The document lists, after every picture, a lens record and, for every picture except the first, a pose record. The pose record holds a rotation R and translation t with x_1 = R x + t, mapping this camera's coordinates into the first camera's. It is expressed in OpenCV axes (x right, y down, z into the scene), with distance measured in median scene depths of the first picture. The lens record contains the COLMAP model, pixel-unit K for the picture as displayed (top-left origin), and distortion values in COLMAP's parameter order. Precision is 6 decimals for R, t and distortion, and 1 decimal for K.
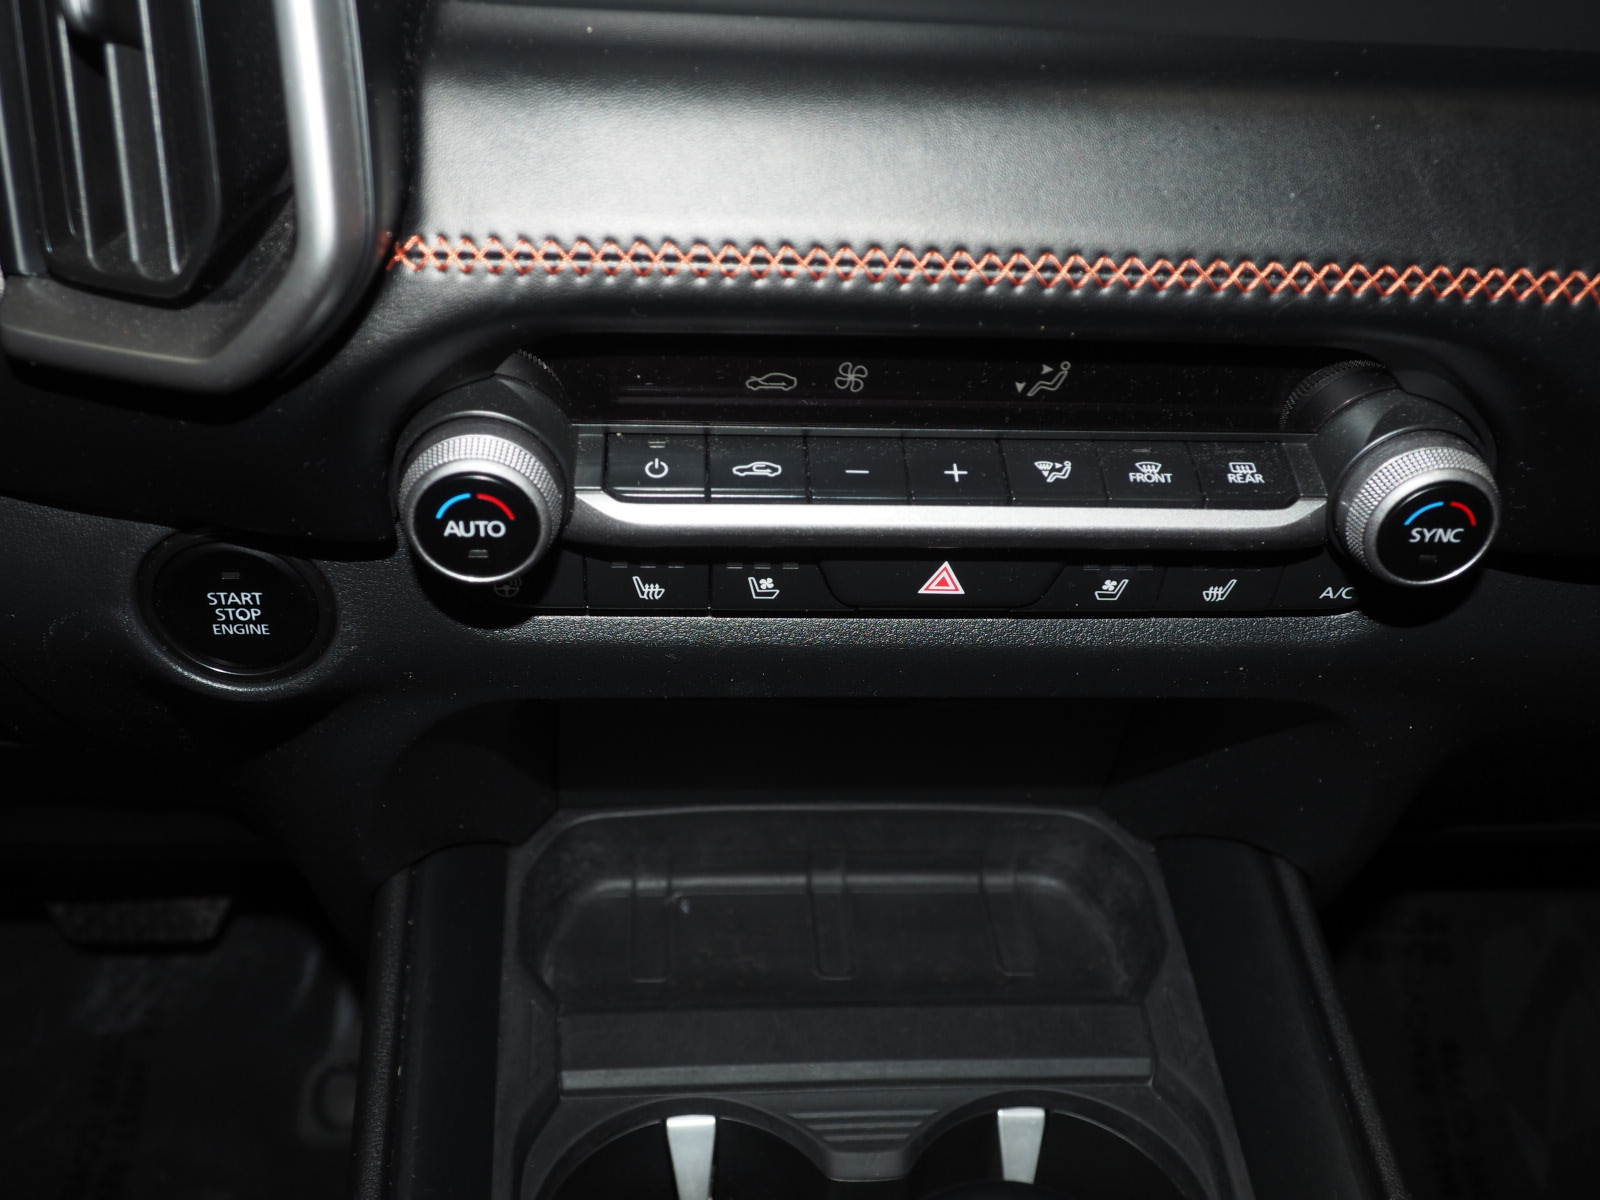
lens RADIAL K [[1492.5, 0, 797.1], [0, 1492.5, 599.0], [0, 0, 1]] dist [-0.000556, 0.000000]
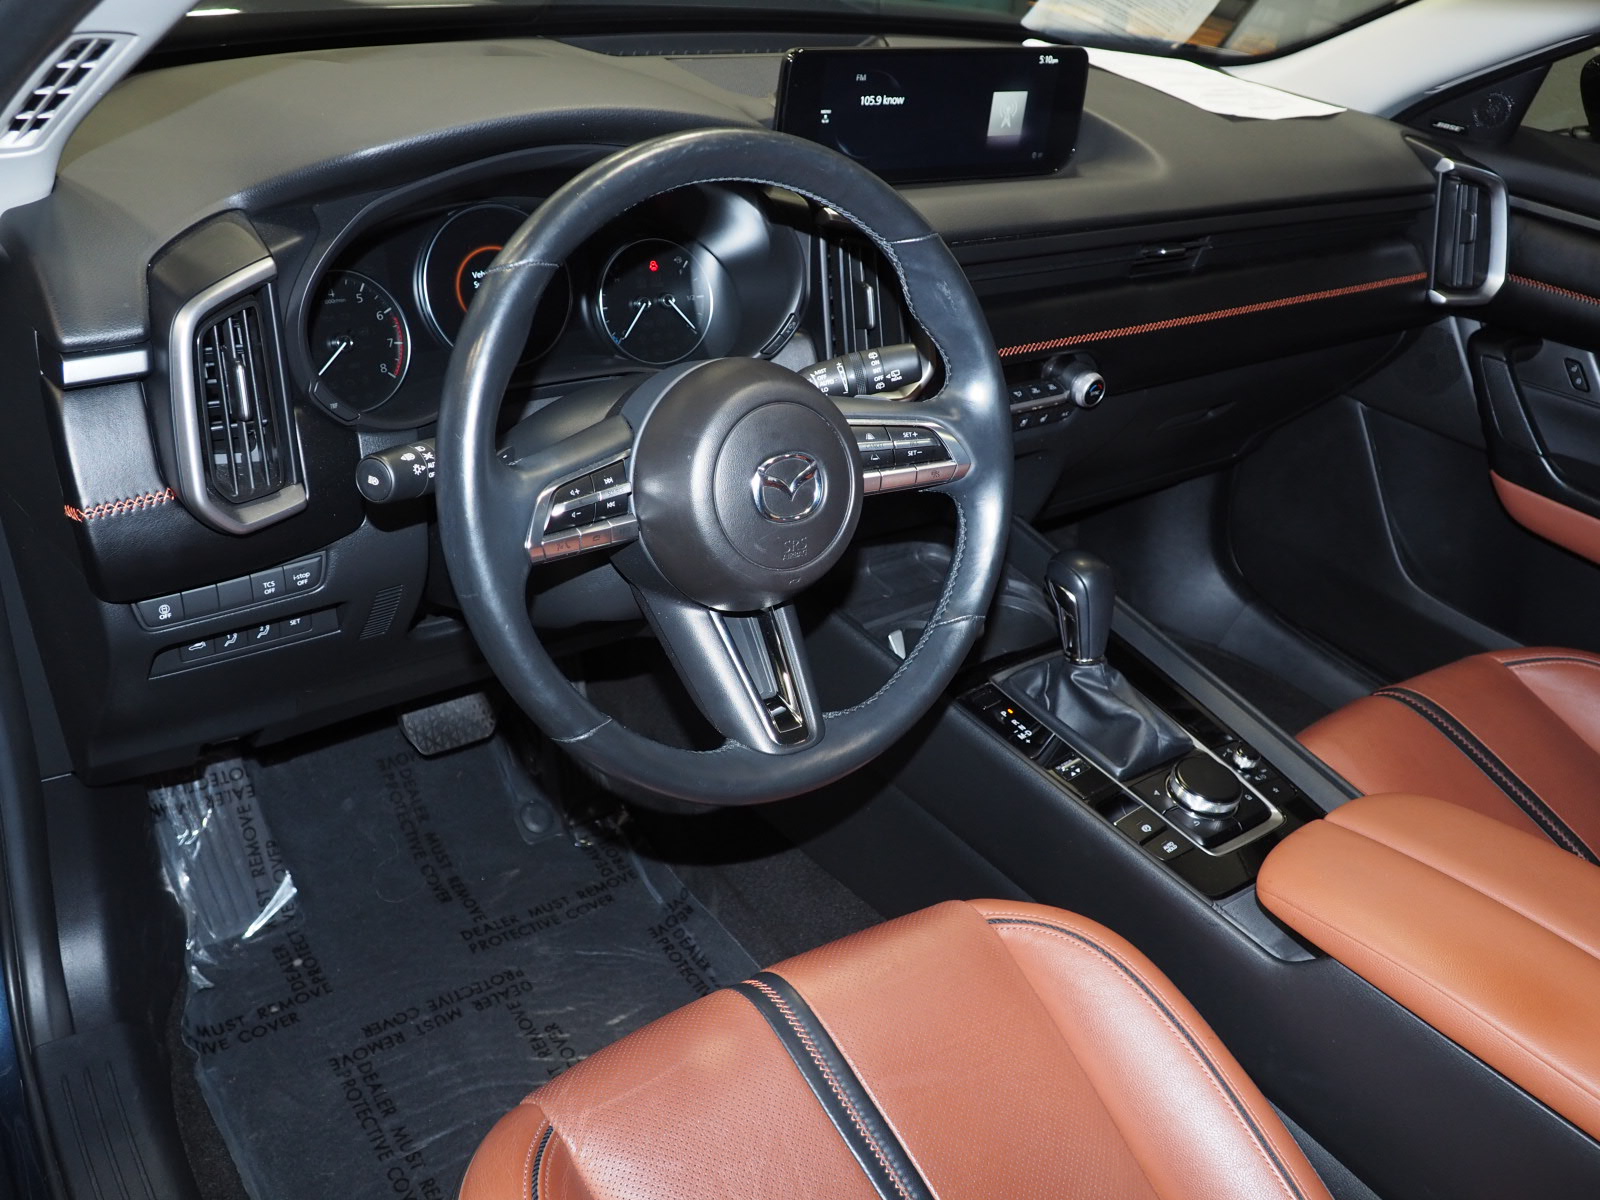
lens RADIAL K [[1383.2, 0, 800.1], [0, 1383.2, 604.0], [0, 0, 1]] dist [-0.016329, -0.005912]
pose [[0.843657, -0.241877, 0.479311, -2.107274], [0.230018, 0.969521, 0.084390, 0.013537], [-0.485114, 0.039054, 0.873579, -1.839460]]
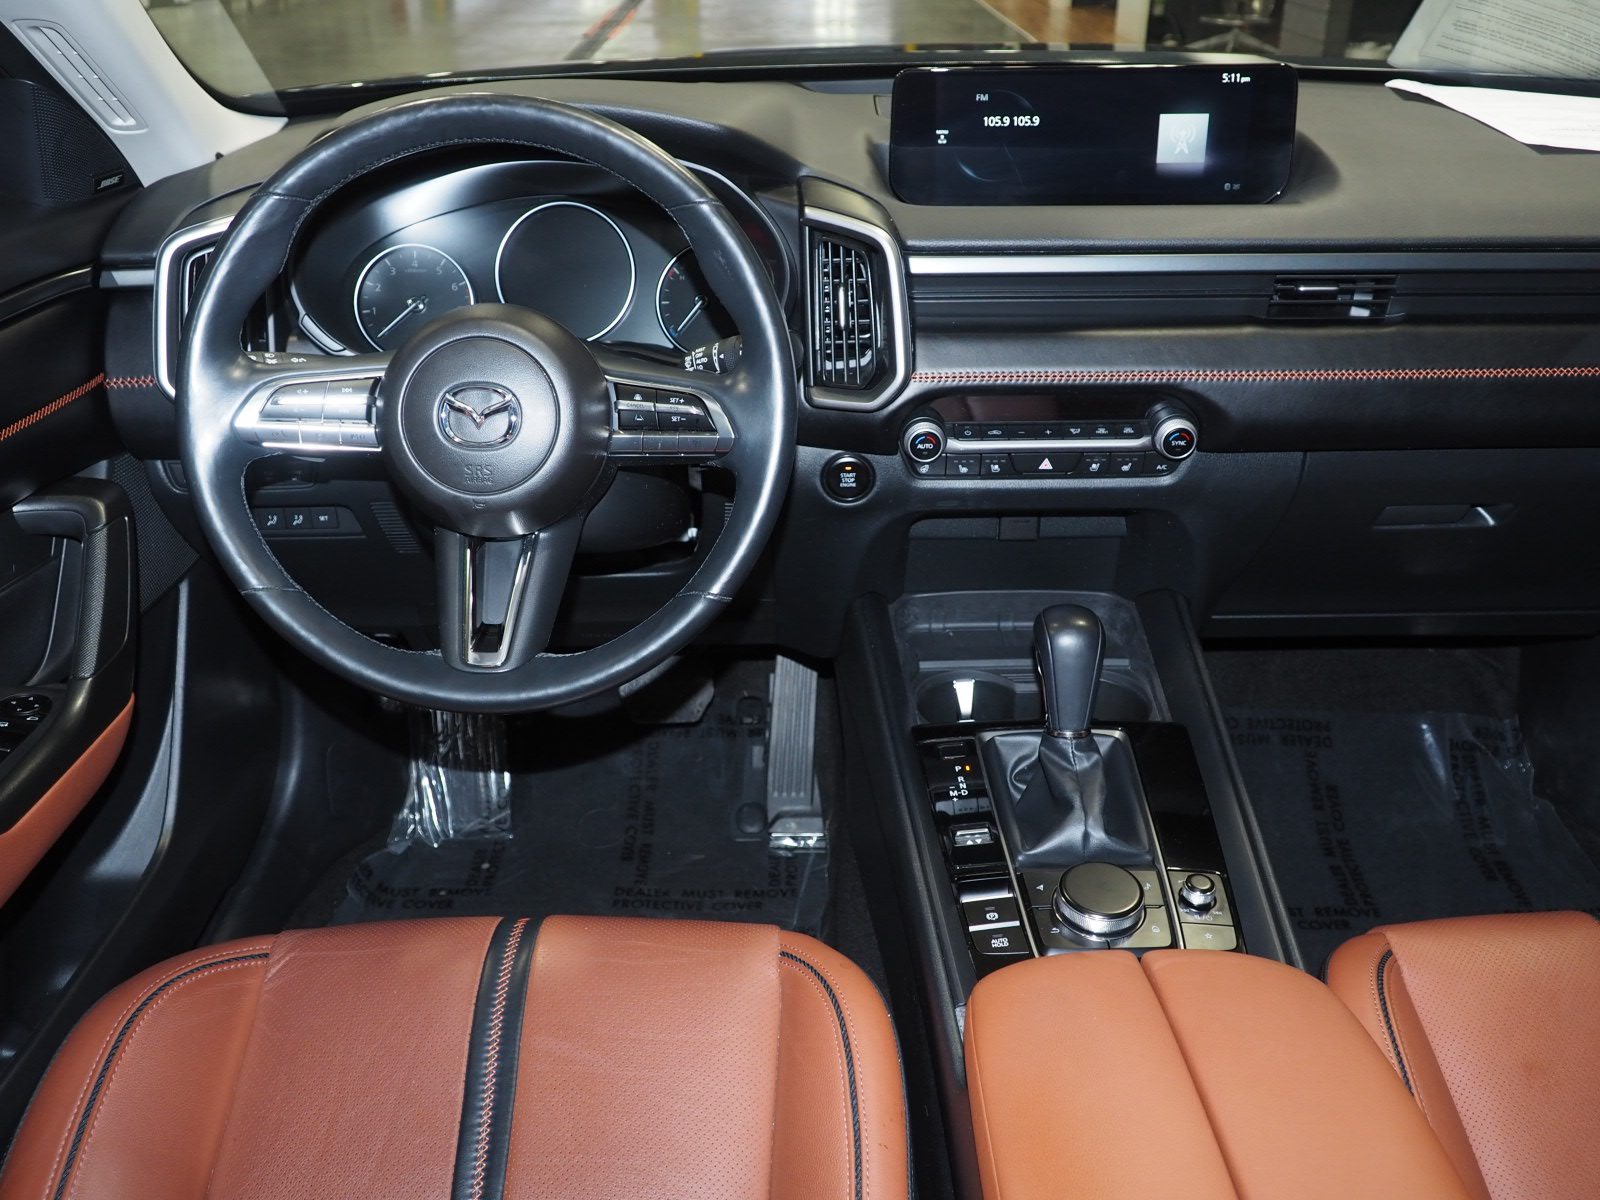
lens RADIAL K [[1383.2, 0, 806.1], [0, 1383.2, 585.9], [0, 0, 1]] dist [-0.016329, -0.005912]
pose [[0.996313, -0.026631, -0.081556, -0.203047], [0.018312, 0.994707, -0.101105, 0.575622], [0.083817, 0.099239, 0.991527, -2.199345]]
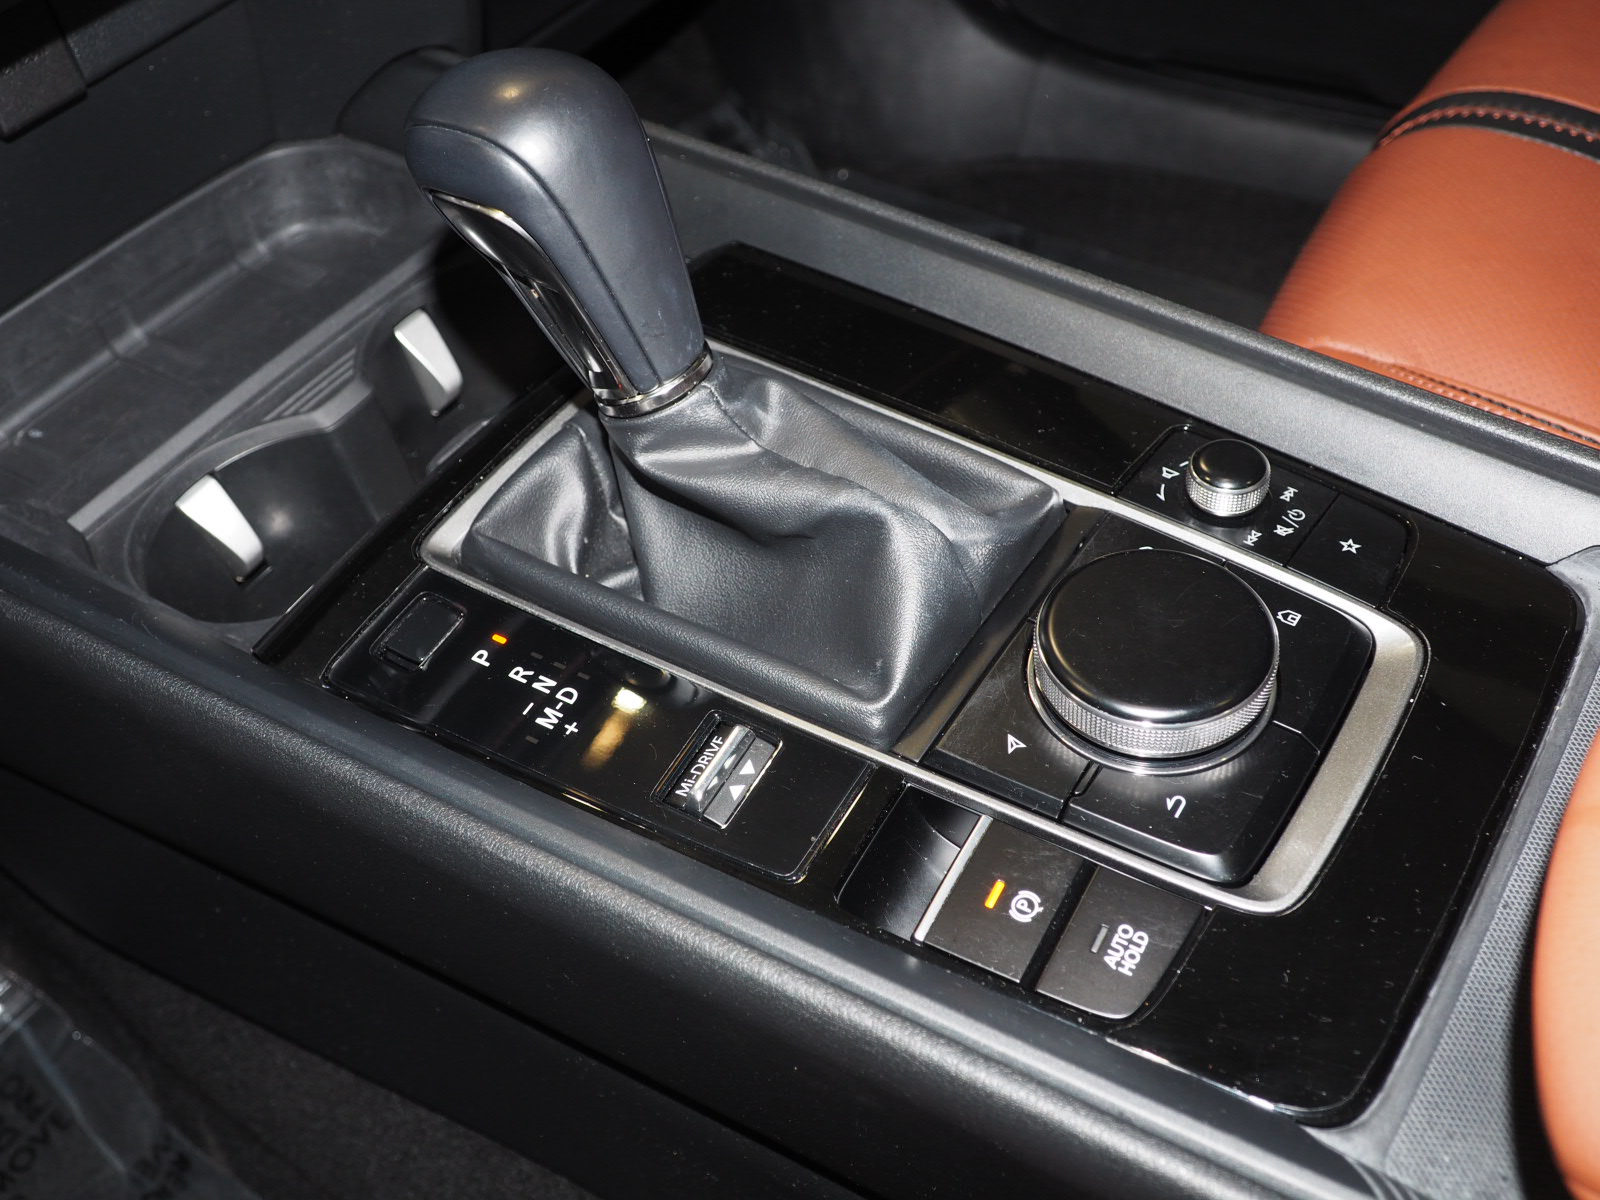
lens RADIAL K [[1522.5, 0, 794.7], [0, 1522.5, 590.7], [0, 0, 1]] dist [-0.003807, 0.000000]
pose [[0.608329, -0.652576, 0.451752, -0.476446], [0.569997, 0.755287, 0.323488, 0.394517], [-0.552303, 0.060710, 0.831430, -0.220040]]
